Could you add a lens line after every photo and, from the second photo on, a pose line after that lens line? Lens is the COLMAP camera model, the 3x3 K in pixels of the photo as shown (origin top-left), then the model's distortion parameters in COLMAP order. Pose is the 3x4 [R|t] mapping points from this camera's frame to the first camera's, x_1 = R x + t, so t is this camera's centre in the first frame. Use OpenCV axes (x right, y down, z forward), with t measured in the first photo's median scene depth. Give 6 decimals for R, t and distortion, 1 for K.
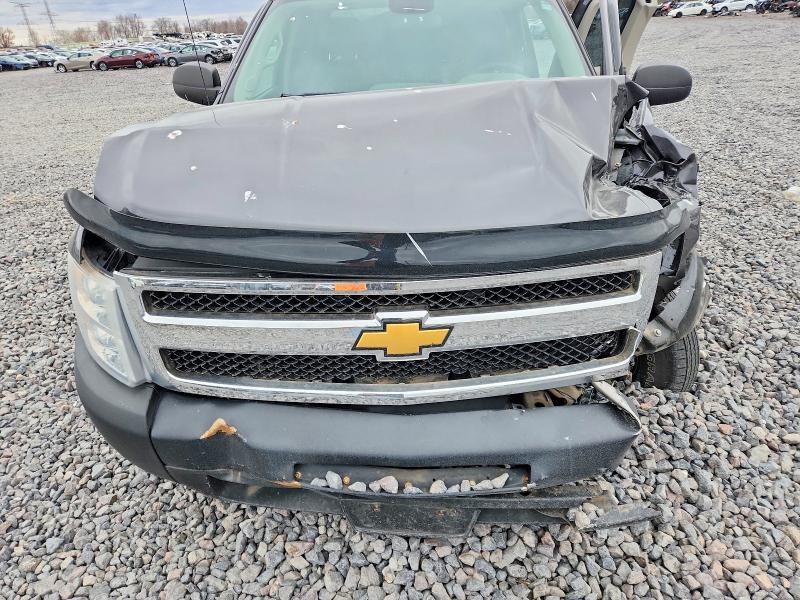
lens RADIAL K [[498.3, 0, 400.0], [0, 498.3, 300.0], [0, 0, 1]] dist [0.058874, -0.038363]
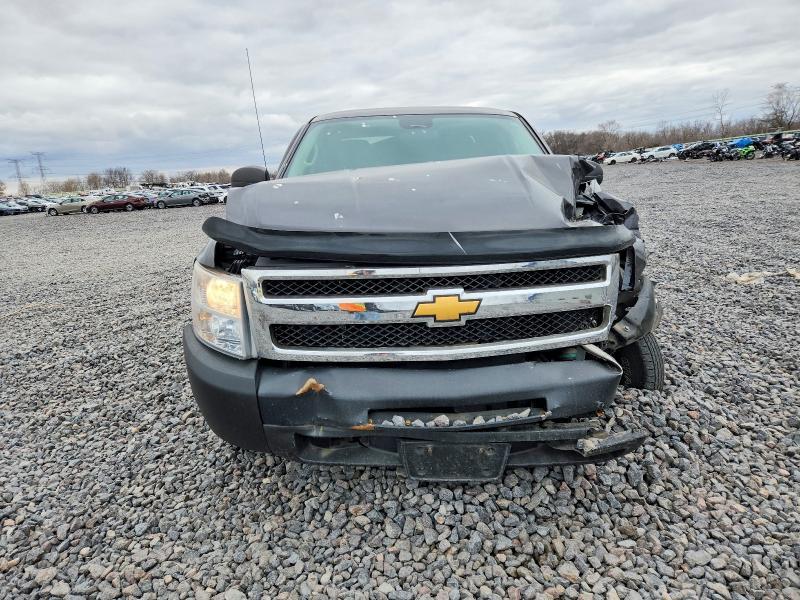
lens RADIAL K [[498.3, 0, 400.0], [0, 498.3, 300.0], [0, 0, 1]] dist [0.058874, -0.038363]
pose [[0.998176, -0.027662, 0.053667, -0.157462], [0.040088, 0.968310, -0.246515, 0.308006], [-0.045147, 0.248217, 0.967652, -0.278488]]
